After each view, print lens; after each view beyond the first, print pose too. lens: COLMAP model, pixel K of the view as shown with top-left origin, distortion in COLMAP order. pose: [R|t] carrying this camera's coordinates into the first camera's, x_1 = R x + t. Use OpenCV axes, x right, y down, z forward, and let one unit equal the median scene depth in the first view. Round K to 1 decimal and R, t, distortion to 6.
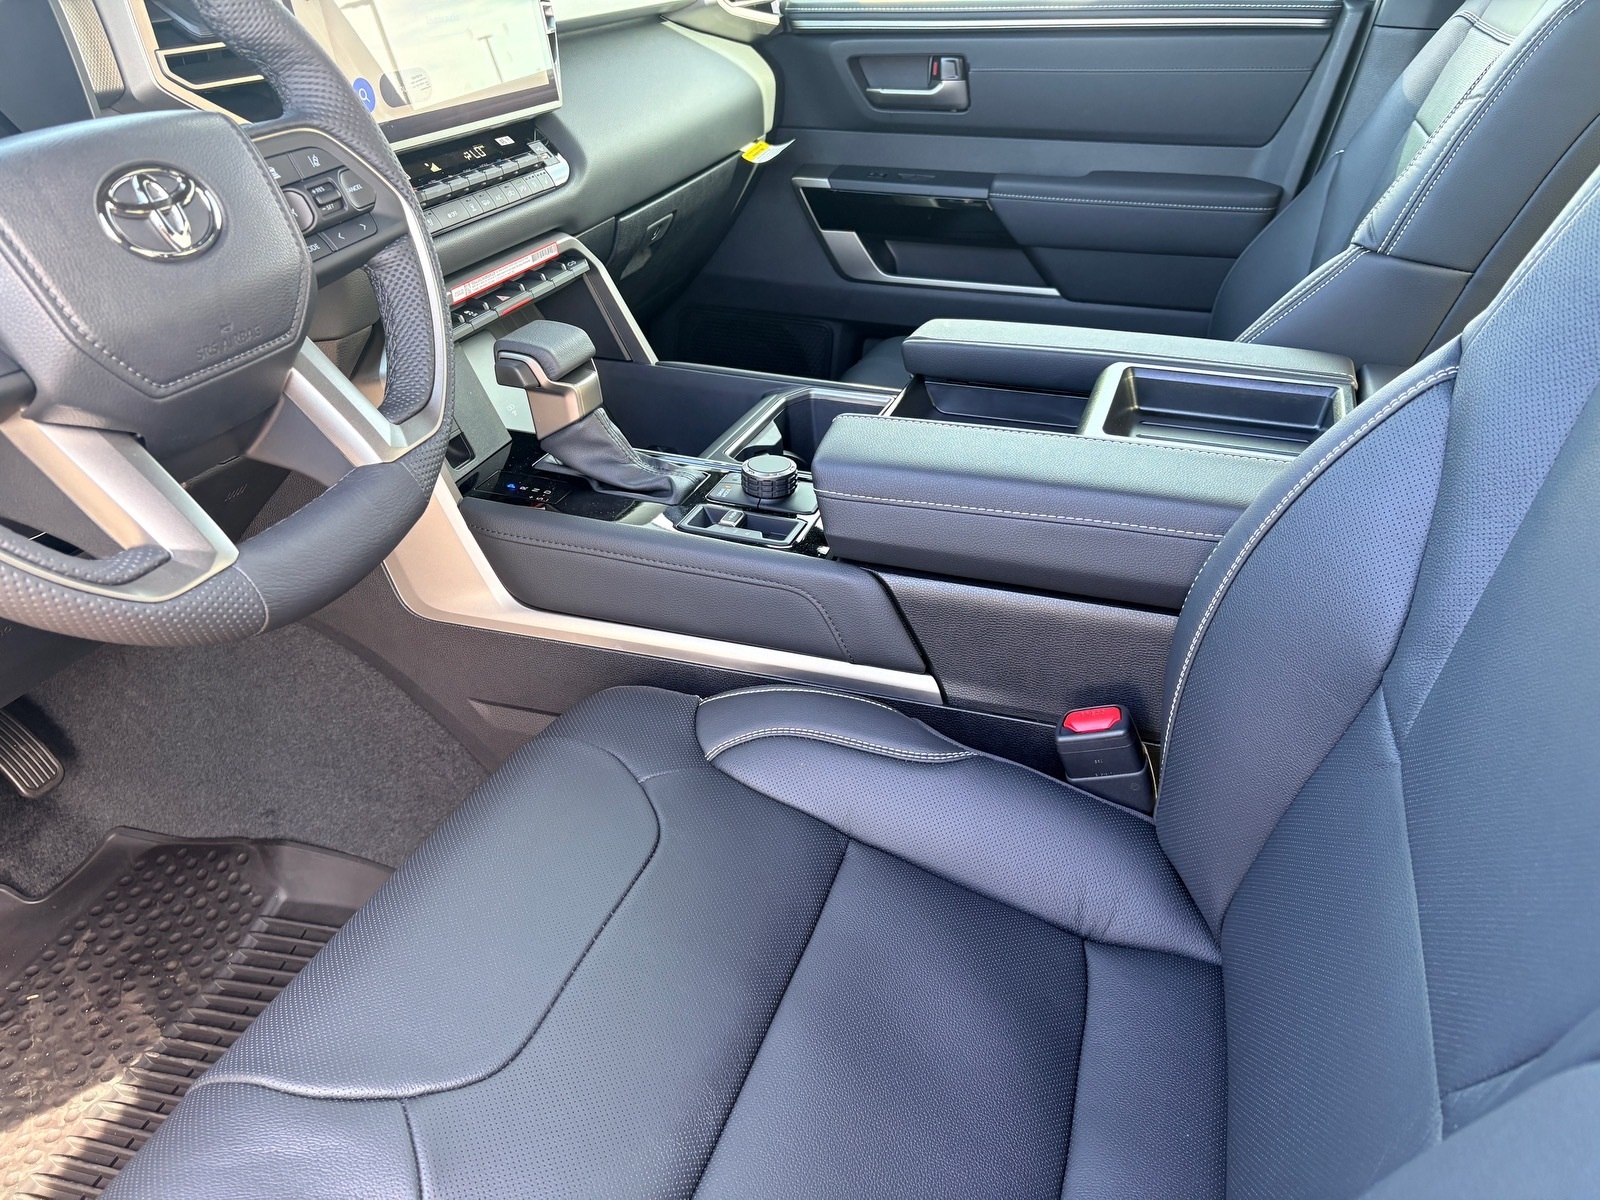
lens RADIAL K [[1213.6, 0, 805.0], [0, 1213.6, 603.1], [0, 0, 1]] dist [0.036276, -0.052964]
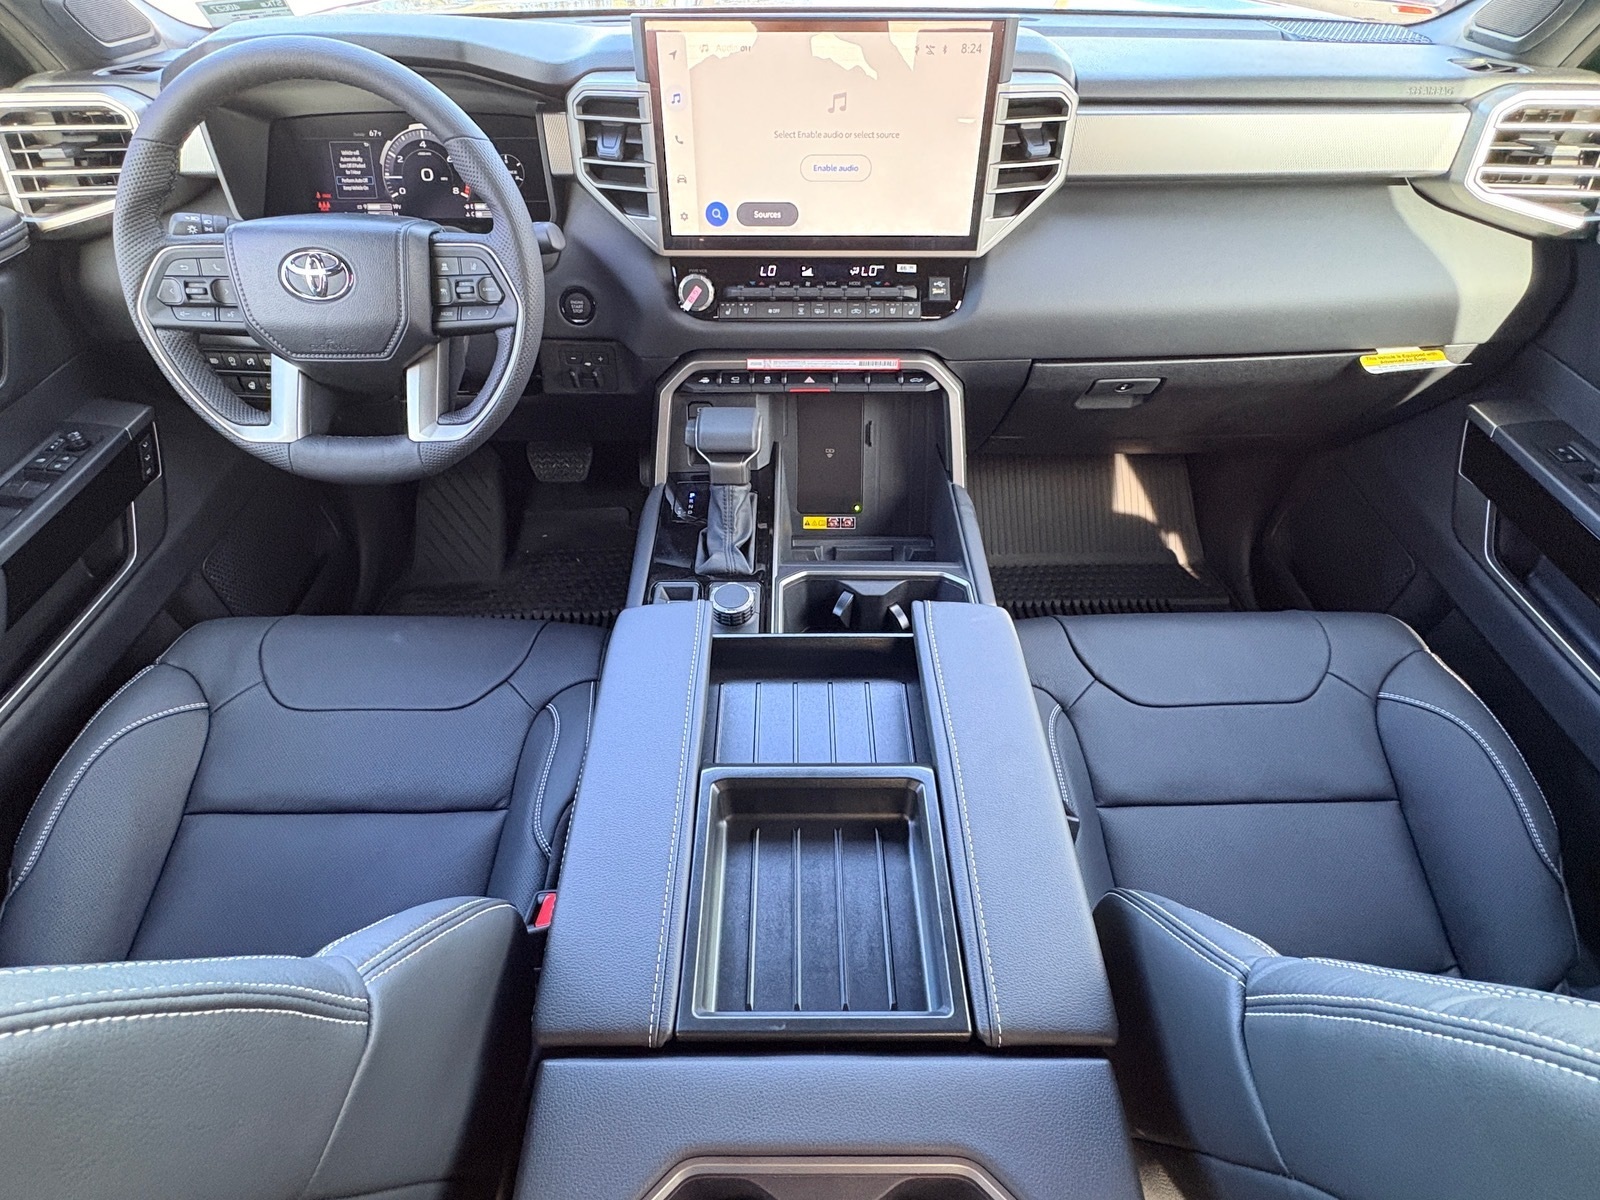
lens RADIAL K [[826.0, 0, 792.9], [0, 826.0, 595.9], [0, 0, 1]] dist [0.003298, -0.003330]
pose [[0.323742, 0.651585, -0.686023, 0.574266], [-0.469060, 0.740227, 0.481712, -0.553852], [0.821690, 0.165835, 0.545275, 0.583954]]
